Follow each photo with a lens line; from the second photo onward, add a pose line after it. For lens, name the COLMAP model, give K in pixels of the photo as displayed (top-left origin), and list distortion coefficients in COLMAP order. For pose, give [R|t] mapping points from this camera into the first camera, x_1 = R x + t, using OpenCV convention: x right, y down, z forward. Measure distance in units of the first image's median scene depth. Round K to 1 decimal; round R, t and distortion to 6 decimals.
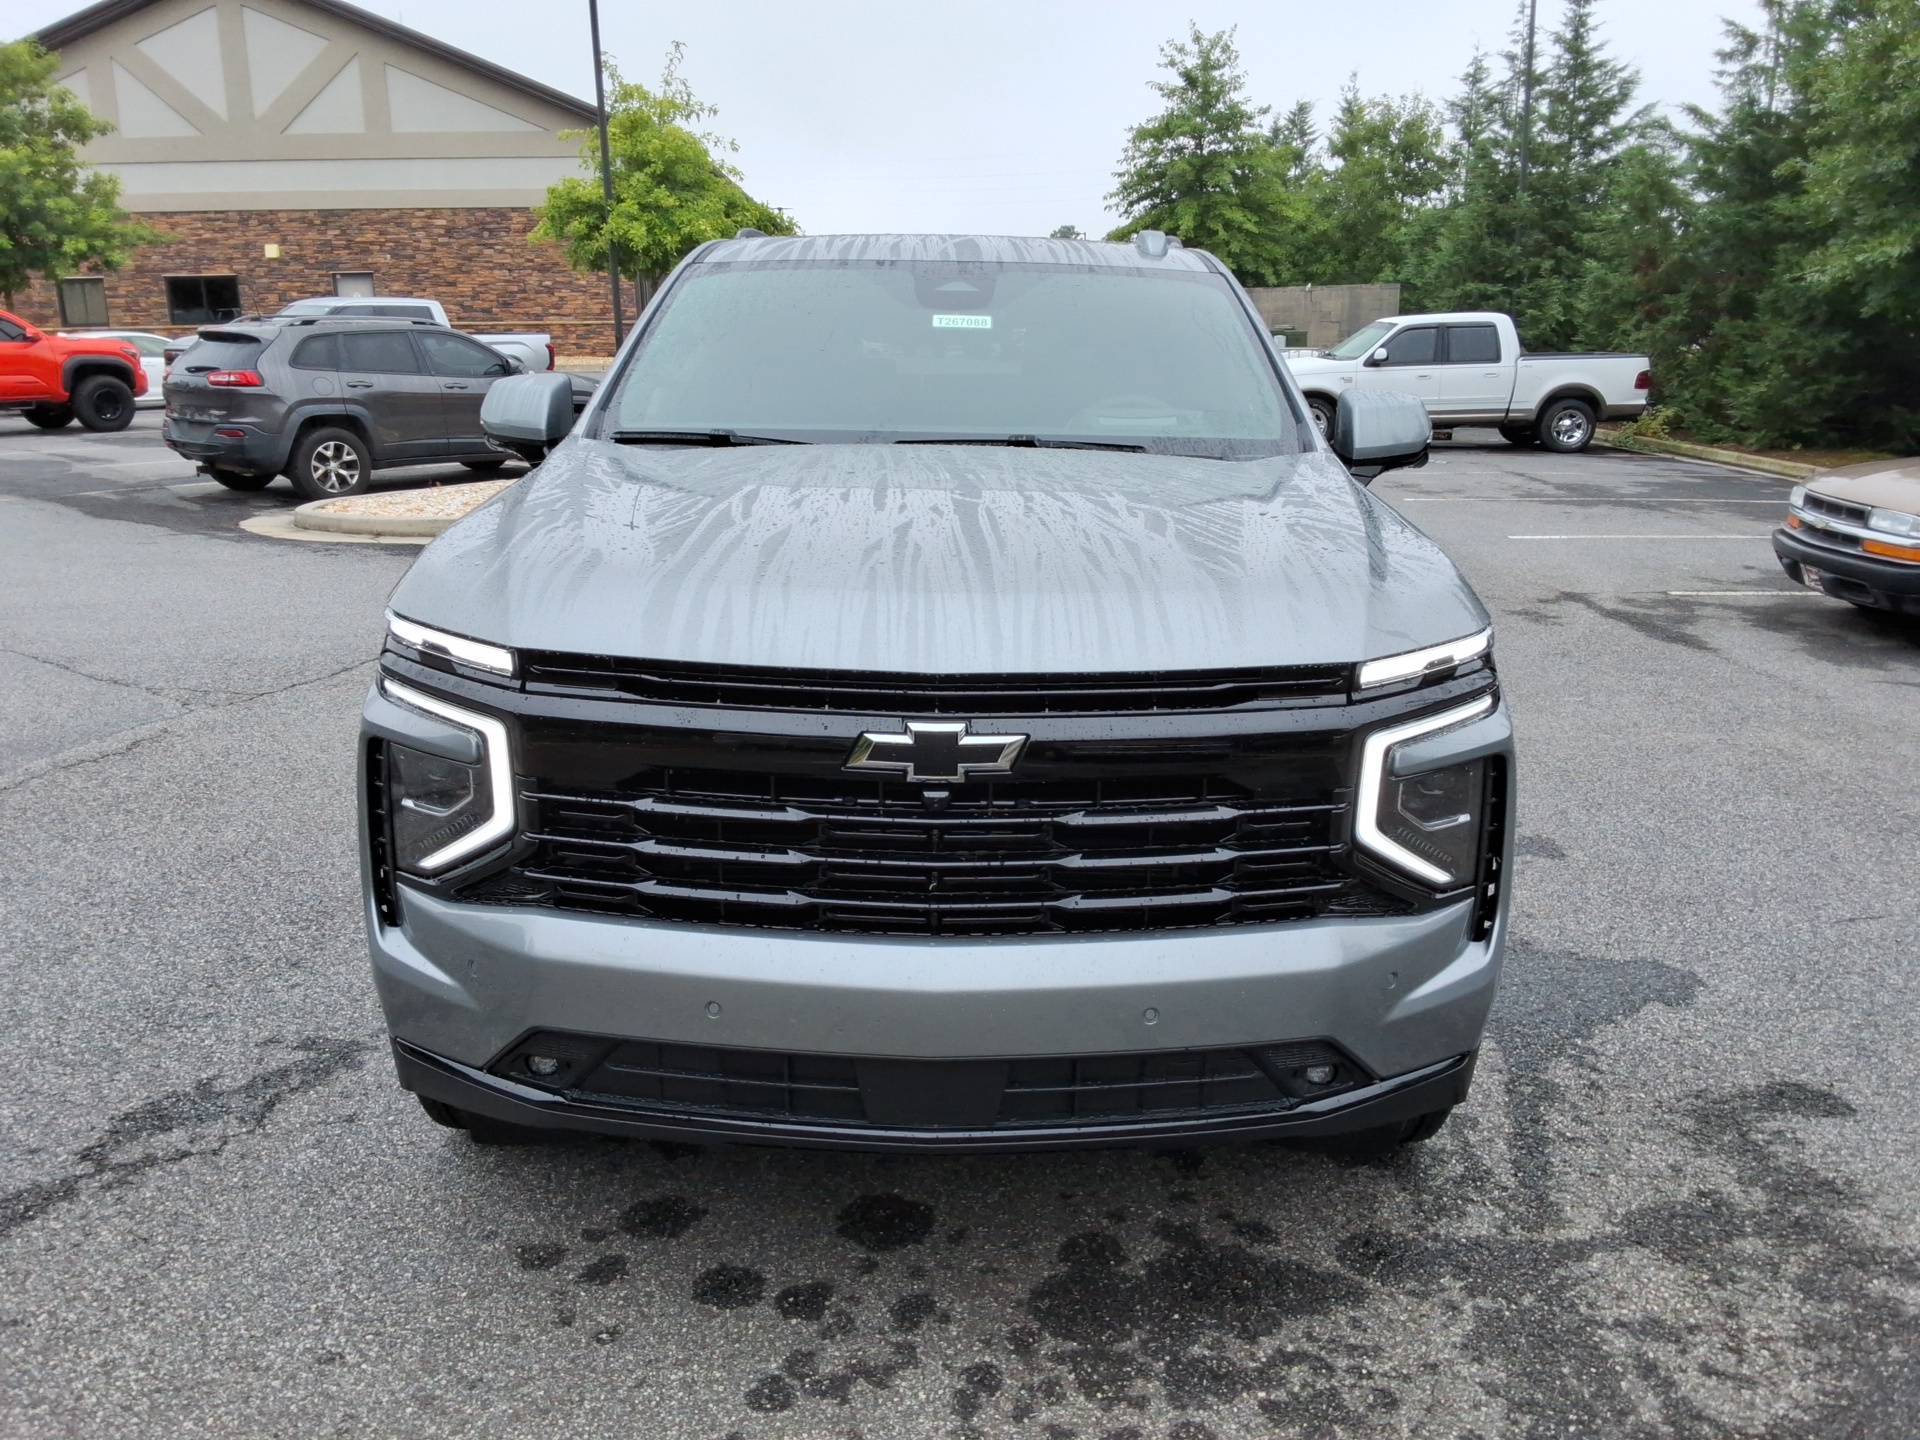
lens RADIAL K [[1538.7, 0, 970.7], [0, 1538.7, 703.1], [0, 0, 1]] dist [0.105475, -0.163222]
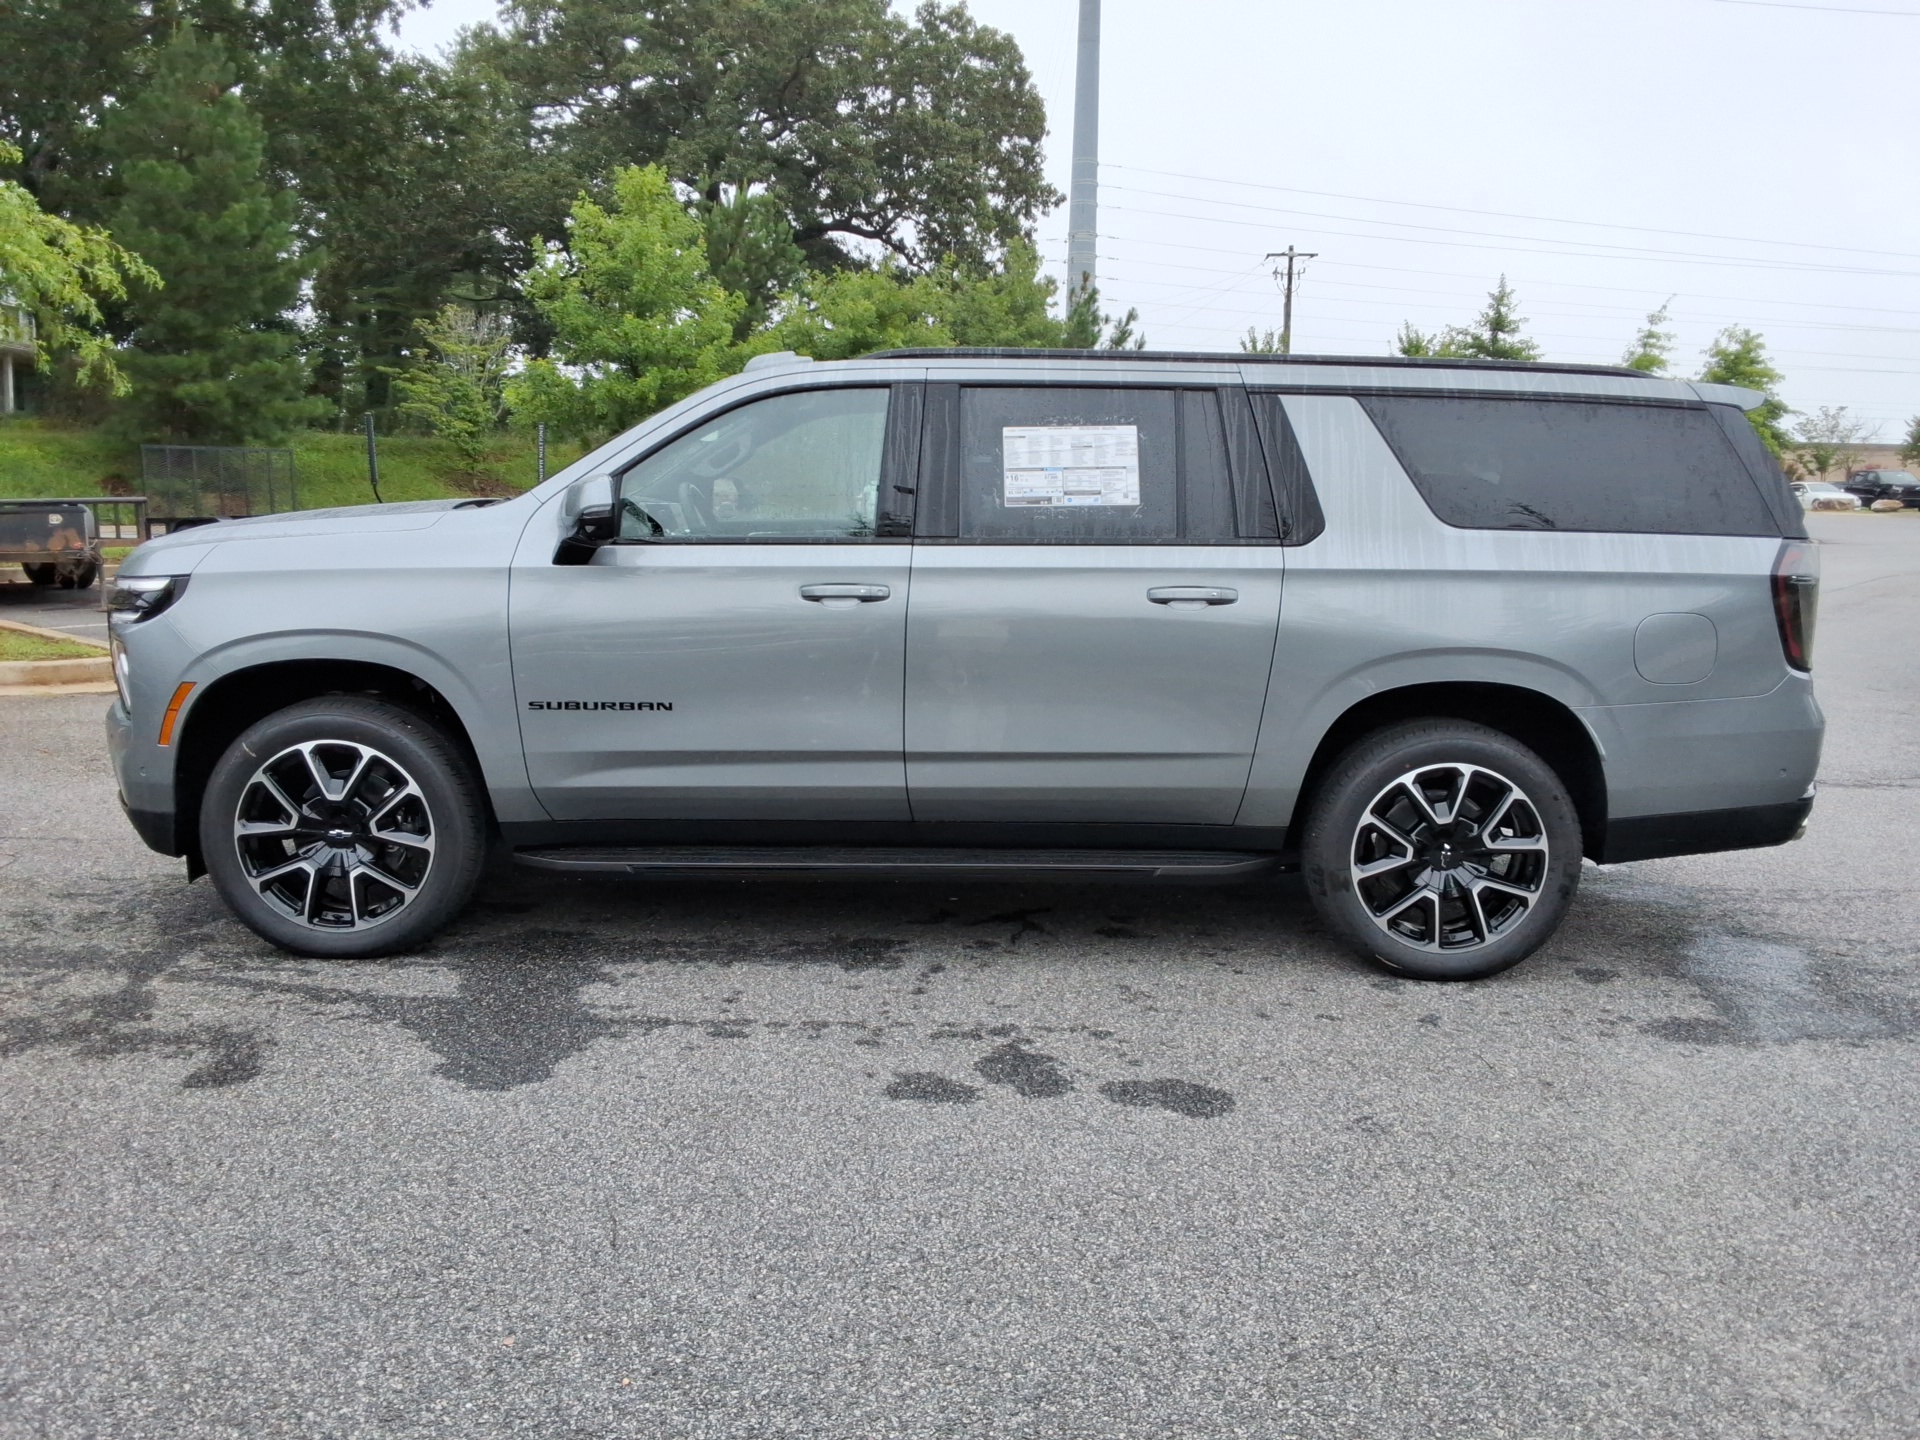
lens RADIAL K [[1538.7, 0, 972.7], [0, 1538.7, 702.9], [0, 0, 1]] dist [0.105475, -0.163222]
pose [[0.001672, 0.133291, -0.991076, 1.910781], [-0.243965, 0.961185, 0.128859, -0.336148], [0.969783, 0.241573, 0.034125, 1.673671]]
